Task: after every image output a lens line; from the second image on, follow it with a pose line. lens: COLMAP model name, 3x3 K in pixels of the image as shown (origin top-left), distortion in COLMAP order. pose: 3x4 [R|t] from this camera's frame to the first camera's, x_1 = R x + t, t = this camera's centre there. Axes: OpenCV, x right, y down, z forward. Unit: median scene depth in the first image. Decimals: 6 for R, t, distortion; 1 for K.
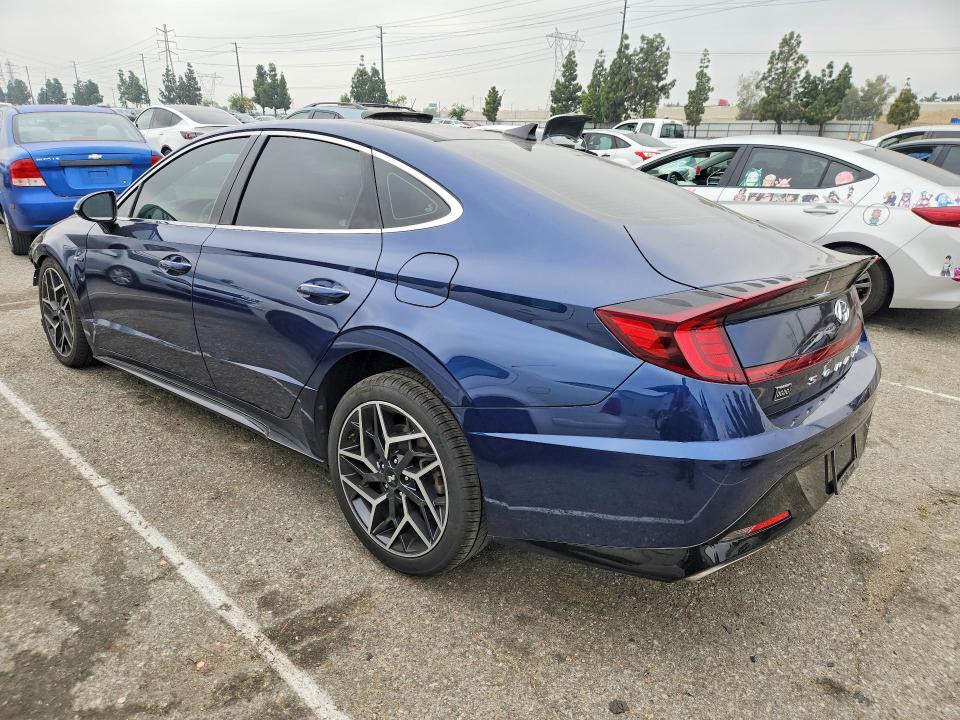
lens RADIAL K [[696.0, 0, 482.1], [0, 696.0, 358.3], [0, 0, 1]] dist [0.058271, -0.049066]
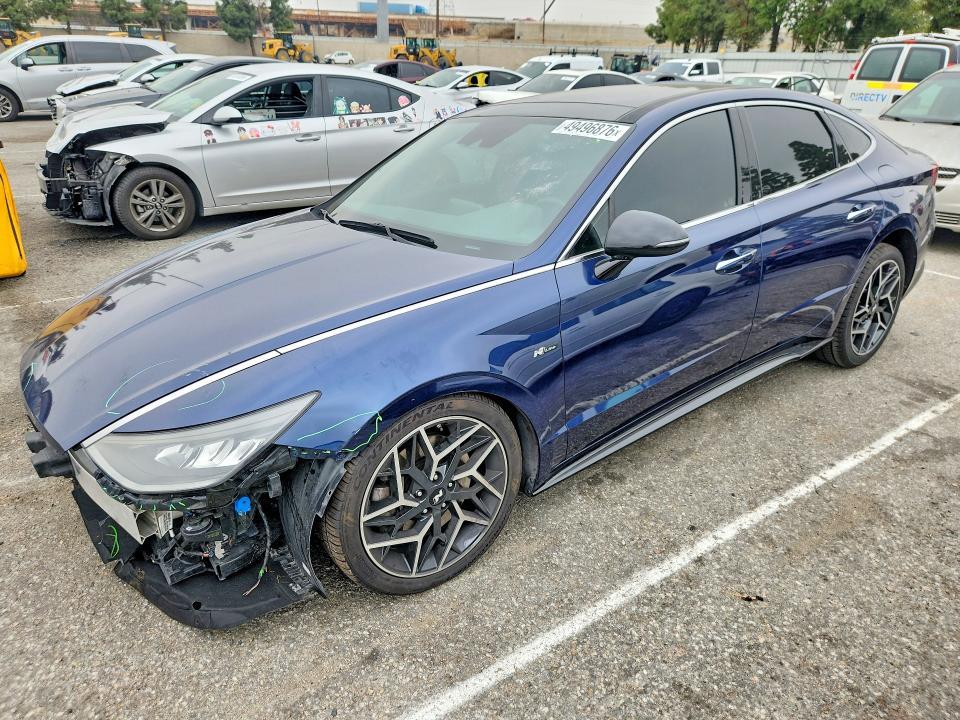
lens RADIAL K [[696.0, 0, 482.1], [0, 696.0, 358.3], [0, 0, 1]] dist [0.058271, -0.049066]
pose [[0.142113, -0.401494, 0.904769, -0.802938], [0.290086, 0.890806, 0.349734, -0.247353], [-0.946390, 0.212759, 0.243063, 0.669438]]
